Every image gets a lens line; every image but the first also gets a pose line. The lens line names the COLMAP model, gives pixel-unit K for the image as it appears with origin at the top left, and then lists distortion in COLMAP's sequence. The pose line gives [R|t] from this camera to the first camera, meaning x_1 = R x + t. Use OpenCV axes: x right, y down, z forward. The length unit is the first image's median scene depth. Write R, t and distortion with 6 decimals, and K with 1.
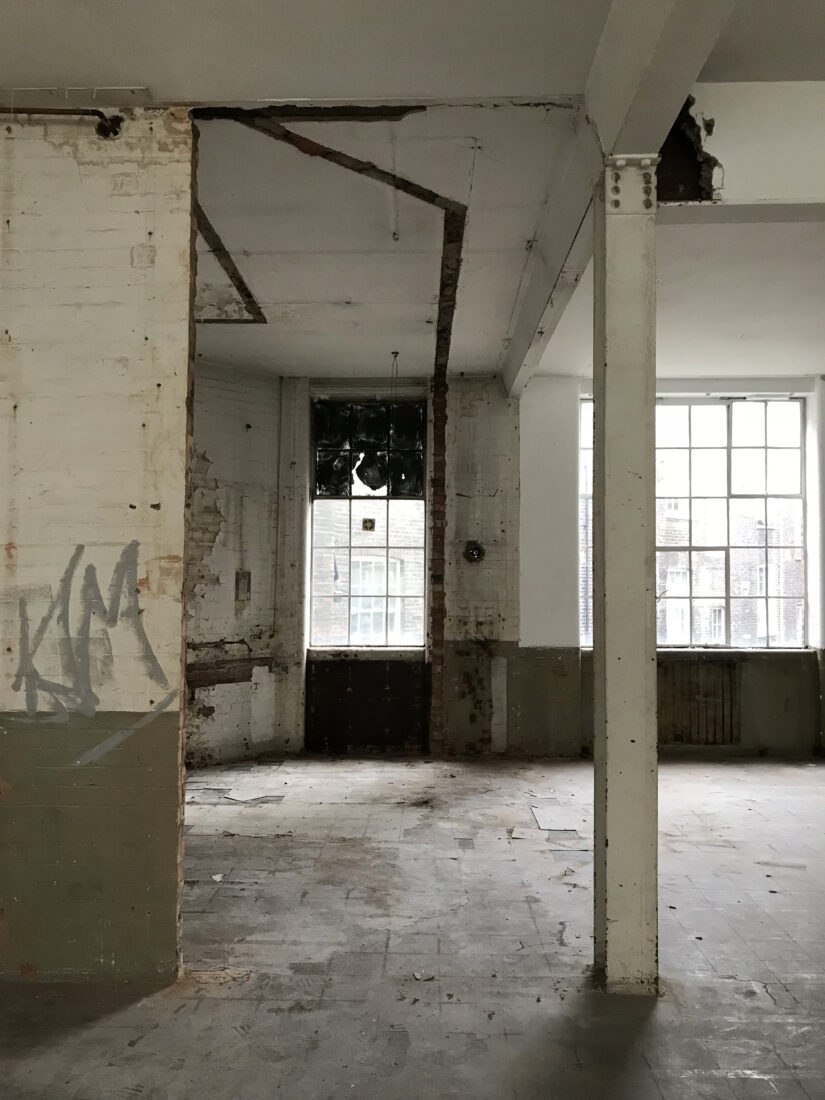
lens RADIAL K [[896.3, 0, 411.9], [0, 896.3, 548.3], [0, 0, 1]] dist [0.012521, -0.005268]
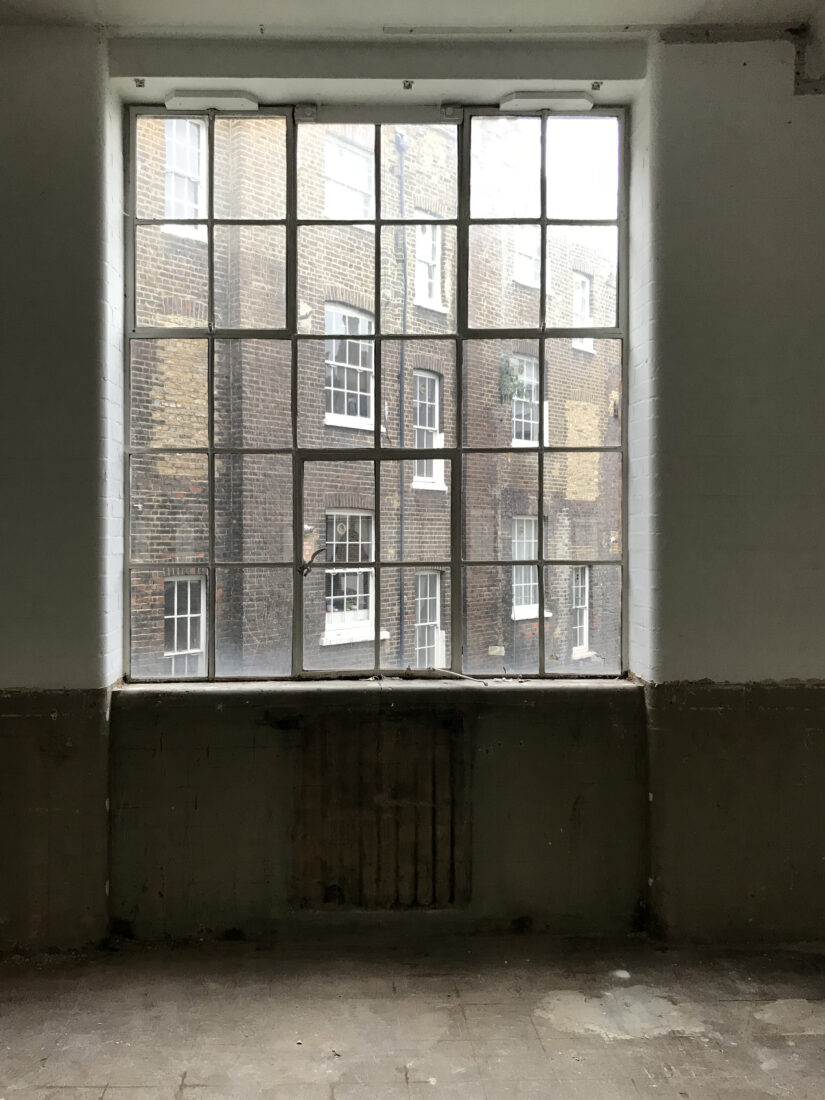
lens RADIAL K [[896.3, 0, 412.0], [0, 896.3, 551.1], [0, 0, 1]] dist [0.012521, -0.005268]
pose [[0.993729, -0.011211, 0.111254, 0.288764], [0.005739, 0.998763, 0.049387, 0.027622], [-0.111671, -0.048439, 0.992564, 0.581083]]
